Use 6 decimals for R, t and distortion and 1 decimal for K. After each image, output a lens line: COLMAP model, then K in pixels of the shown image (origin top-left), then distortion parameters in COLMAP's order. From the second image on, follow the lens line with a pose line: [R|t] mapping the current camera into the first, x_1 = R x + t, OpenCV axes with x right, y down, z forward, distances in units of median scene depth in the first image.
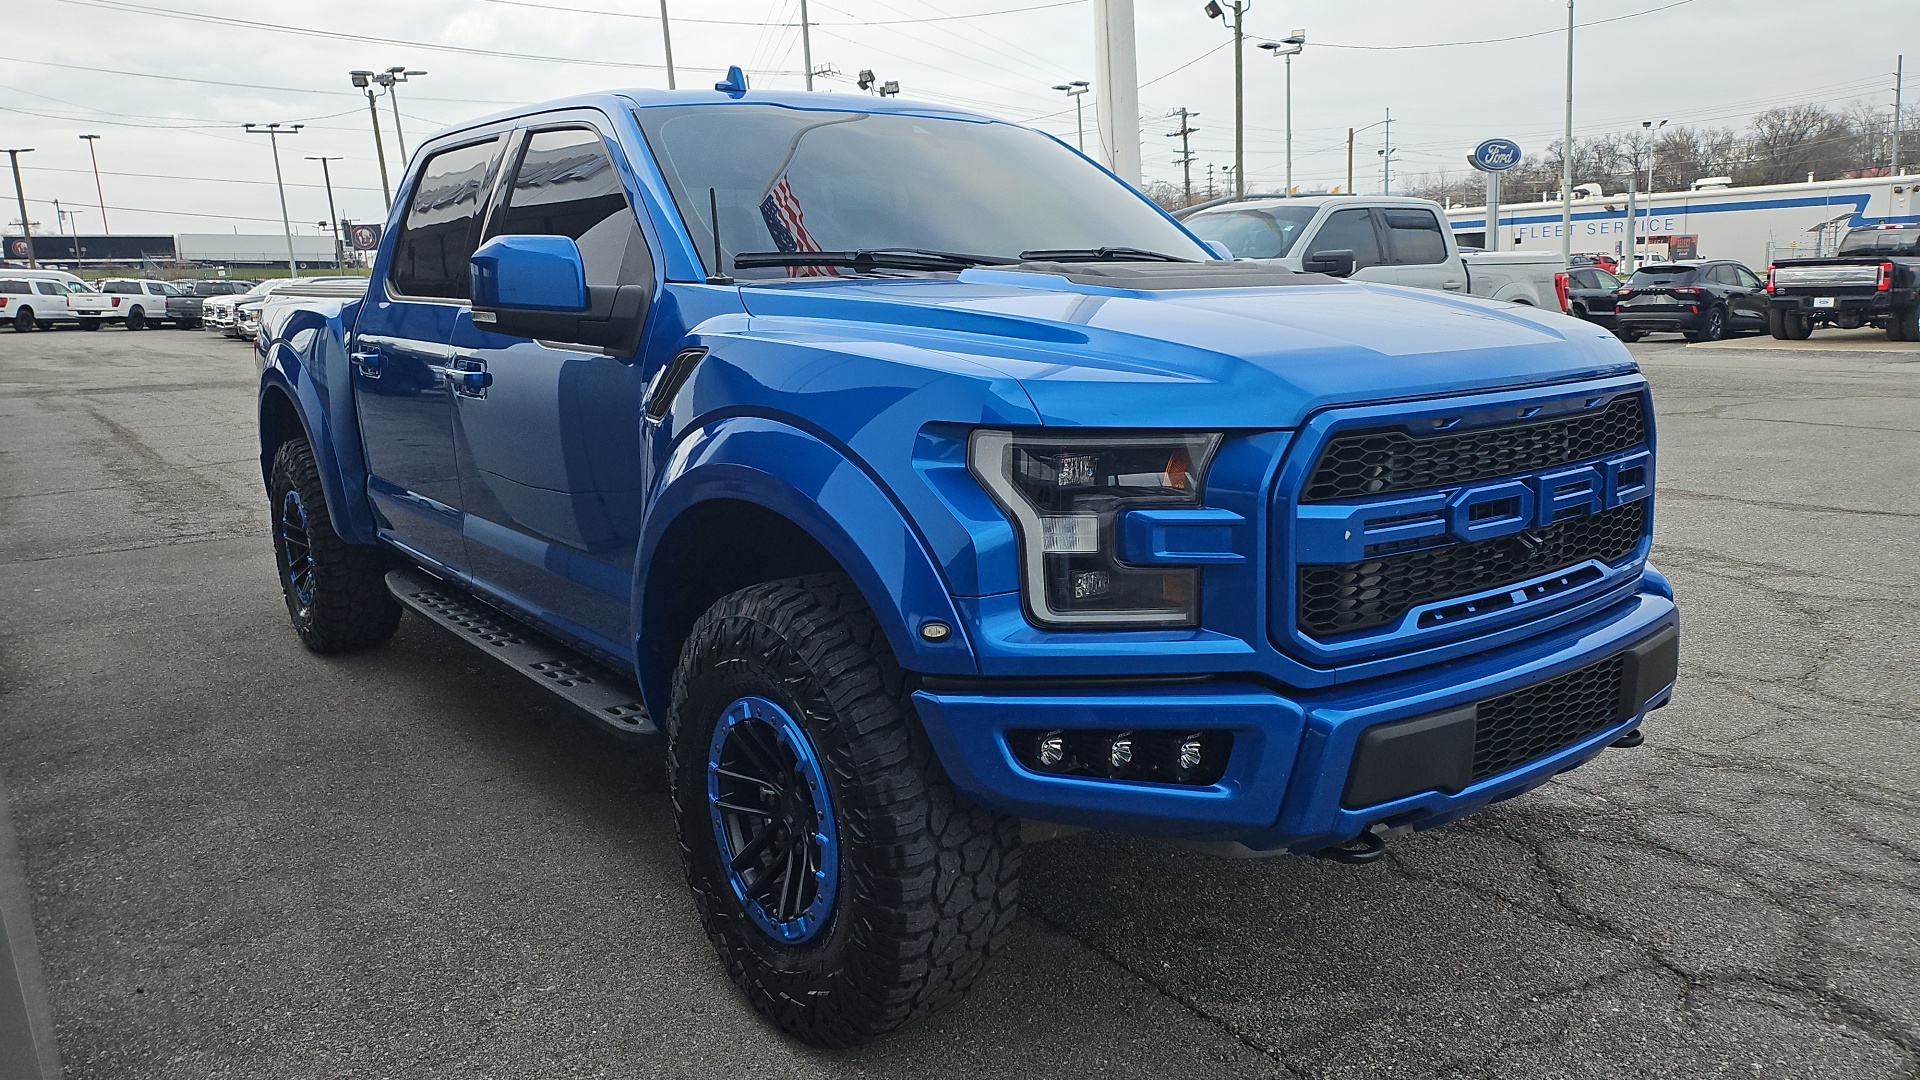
lens RADIAL K [[1343.3, 0, 969.6], [0, 1343.3, 523.7], [0, 0, 1]] dist [0.050836, -0.055680]
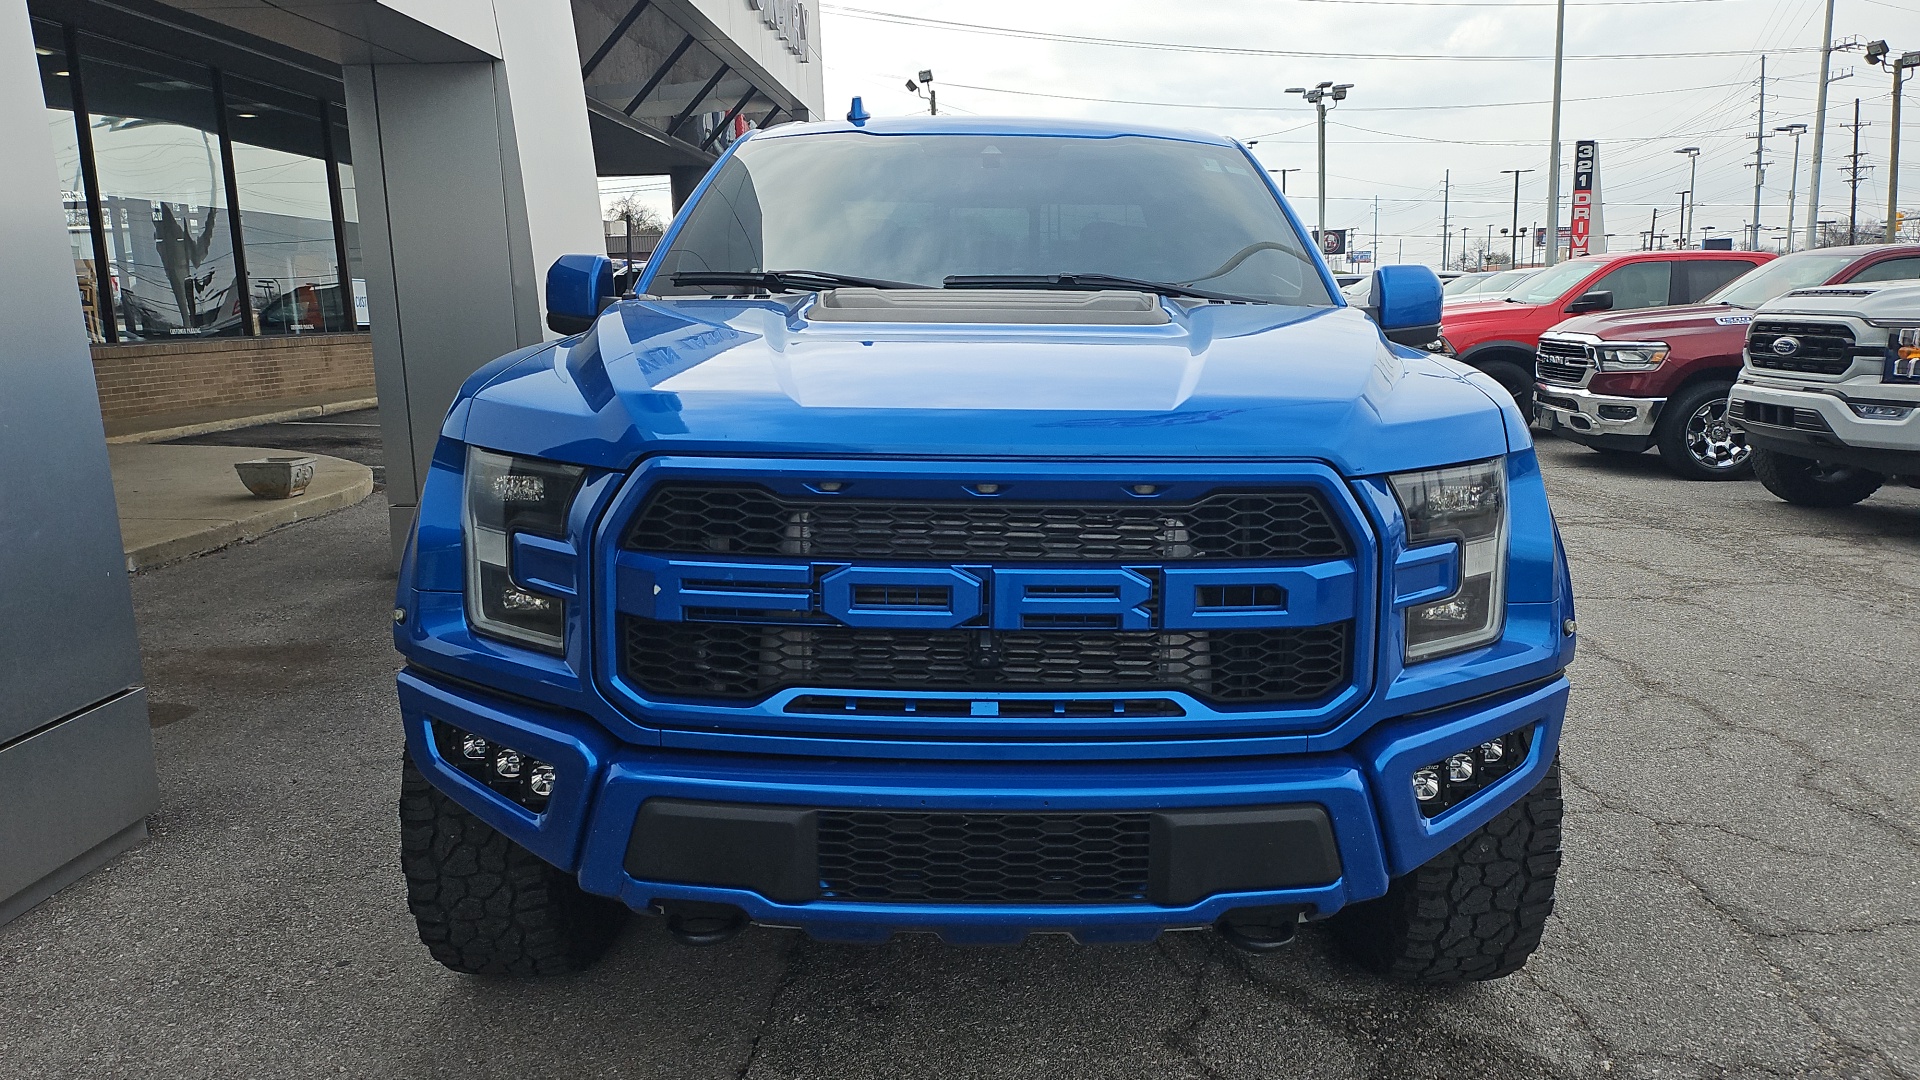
lens RADIAL K [[1343.3, 0, 969.6], [0, 1343.3, 523.7], [0, 0, 1]] dist [0.050836, -0.055680]
pose [[0.780539, 0.129023, -0.611647, 0.892164], [-0.130956, 0.990506, 0.041825, -0.092008], [0.611236, 0.047453, 0.790025, 0.340021]]
